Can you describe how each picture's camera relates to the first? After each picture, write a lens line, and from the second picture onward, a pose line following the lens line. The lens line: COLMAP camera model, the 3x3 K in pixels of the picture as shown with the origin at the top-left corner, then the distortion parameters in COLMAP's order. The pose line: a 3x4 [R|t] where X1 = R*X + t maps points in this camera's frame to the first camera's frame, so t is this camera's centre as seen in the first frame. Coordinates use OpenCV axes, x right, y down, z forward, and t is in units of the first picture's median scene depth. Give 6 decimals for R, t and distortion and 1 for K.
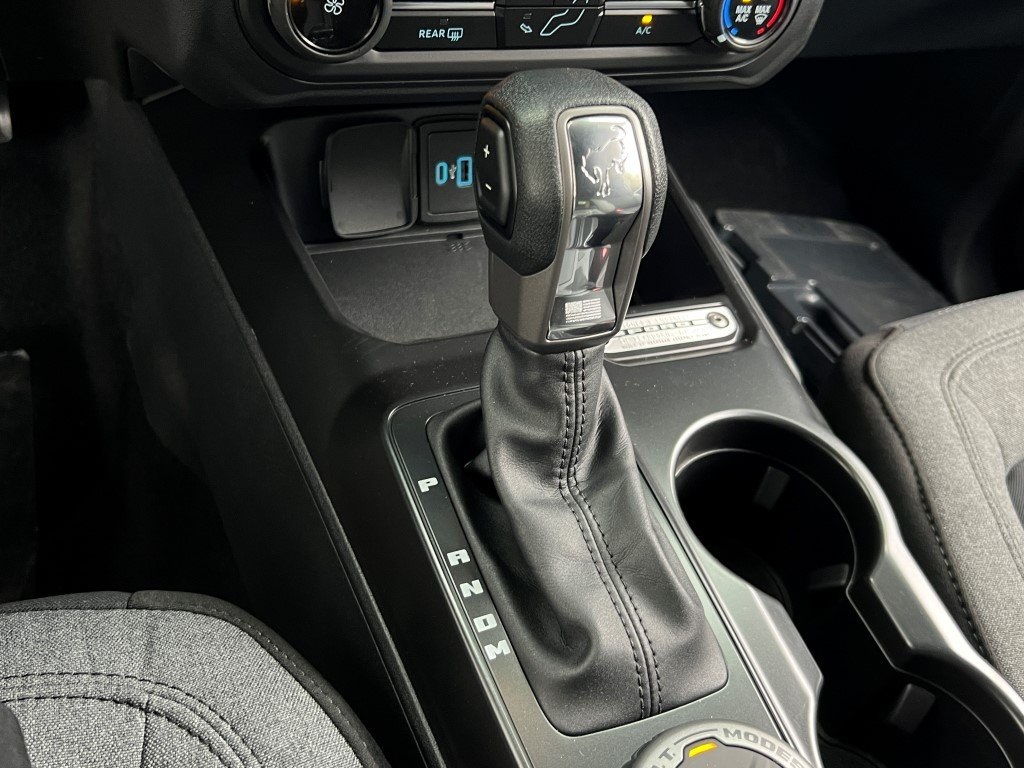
lens RADIAL K [[969.2, 0, 512.0], [0, 969.2, 384.0], [0, 0, 1]] dist [0.004284, -0.000156]
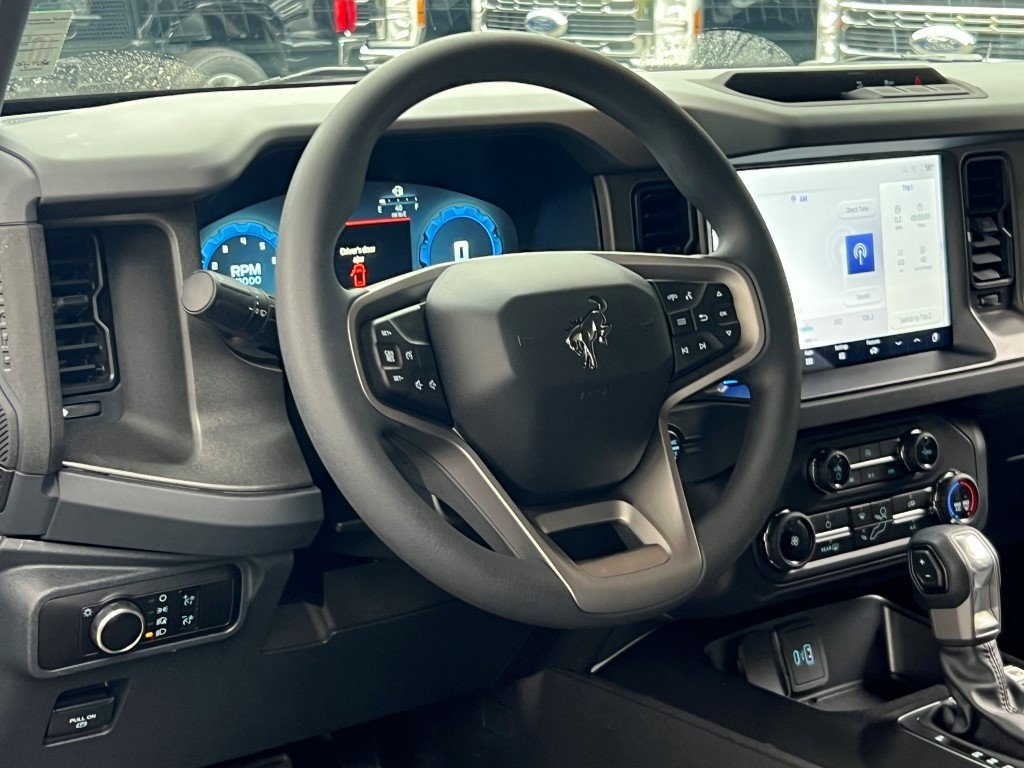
lens RADIAL K [[1709.5, 0, 512.0], [0, 1709.5, 384.0], [0, 0, 1]] dist [0.055880, 0.115385]
pose [[0.953122, -0.231062, 0.195369, -1.161209], [0.300201, 0.803000, -0.514850, 0.864881], [-0.037919, 0.549365, 0.834722, -1.838964]]
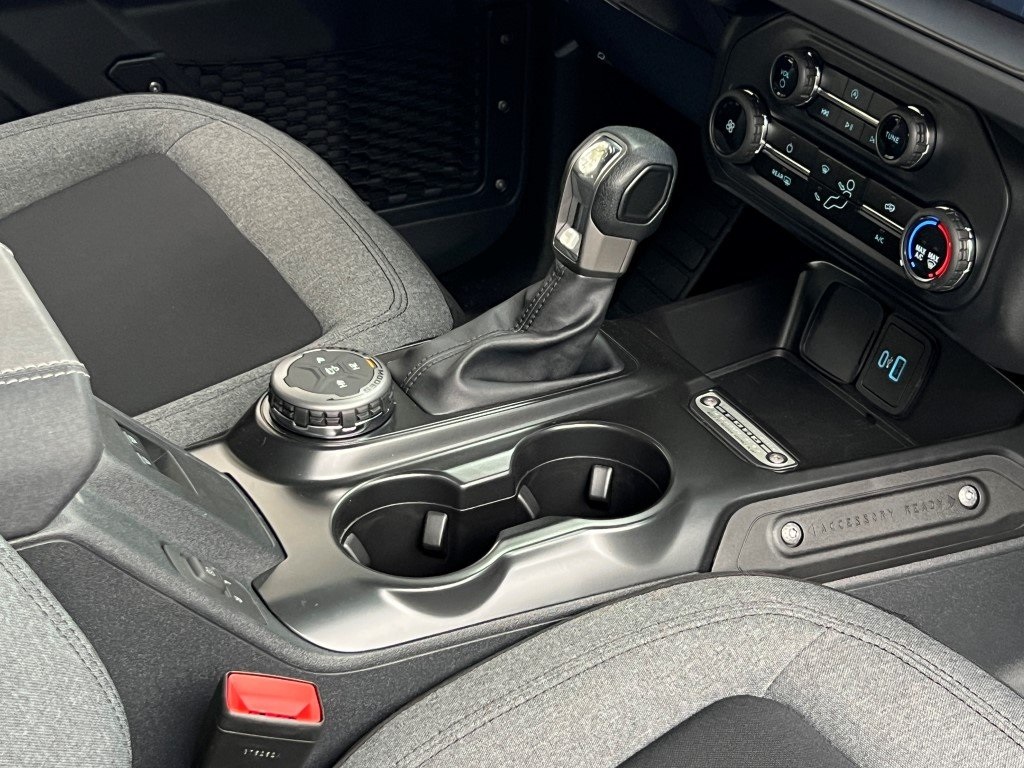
lens RADIAL K [[1692.9, 0, 512.0], [0, 1692.9, 384.0], [0, 0, 1]] dist [0.059087, 0.004573]
pose [[0.142715, 0.350476, -0.925634, 2.206442], [-0.739671, 0.659178, 0.135544, -0.180380], [0.657662, 0.665320, 0.353312, 0.008664]]
